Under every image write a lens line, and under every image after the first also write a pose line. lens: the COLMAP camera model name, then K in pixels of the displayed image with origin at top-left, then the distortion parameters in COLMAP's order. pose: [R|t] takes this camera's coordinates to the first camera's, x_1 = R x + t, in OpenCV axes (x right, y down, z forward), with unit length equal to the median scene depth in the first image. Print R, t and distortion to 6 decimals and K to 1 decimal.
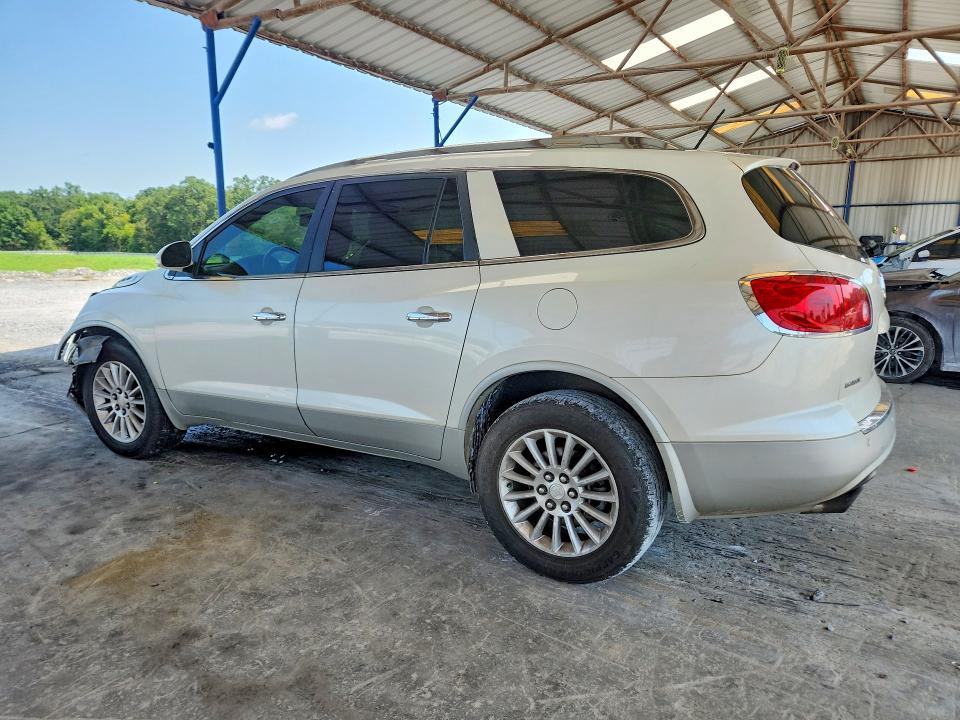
lens RADIAL K [[634.7, 0, 475.2], [0, 634.7, 357.8], [0, 0, 1]] dist [0.061935, -0.049059]
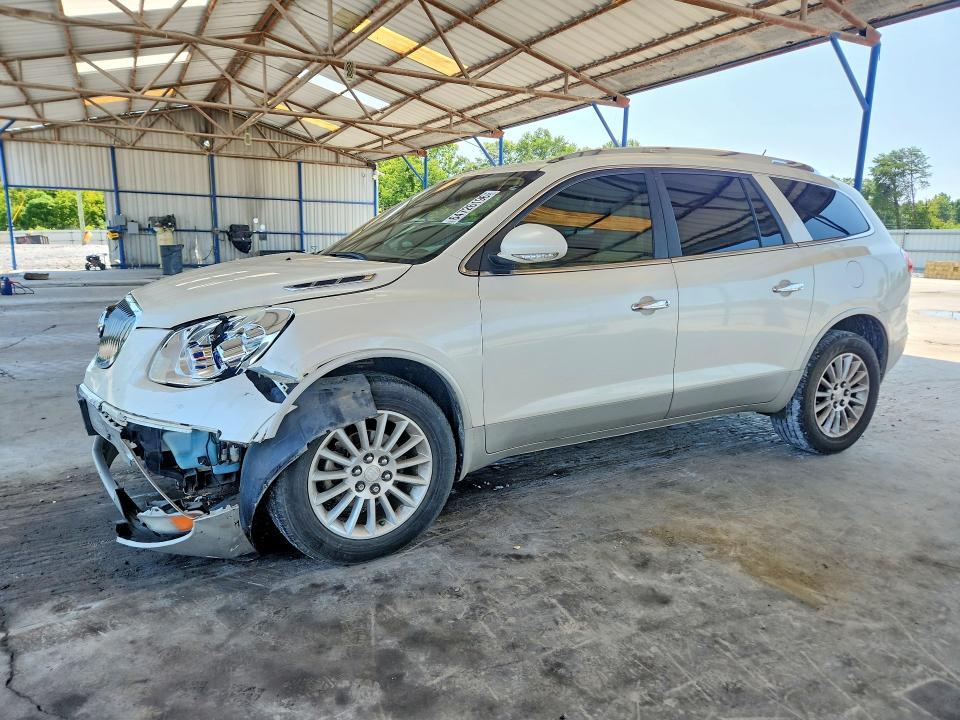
lens RADIAL K [[634.7, 0, 475.2], [0, 634.7, 357.8], [0, 0, 1]] dist [0.061935, -0.049059]
pose [[0.510034, -0.152202, 0.846581, -1.133888], [0.134847, 0.986199, 0.096062, -0.101577], [-0.849518, 0.065164, 0.523519, 0.653018]]
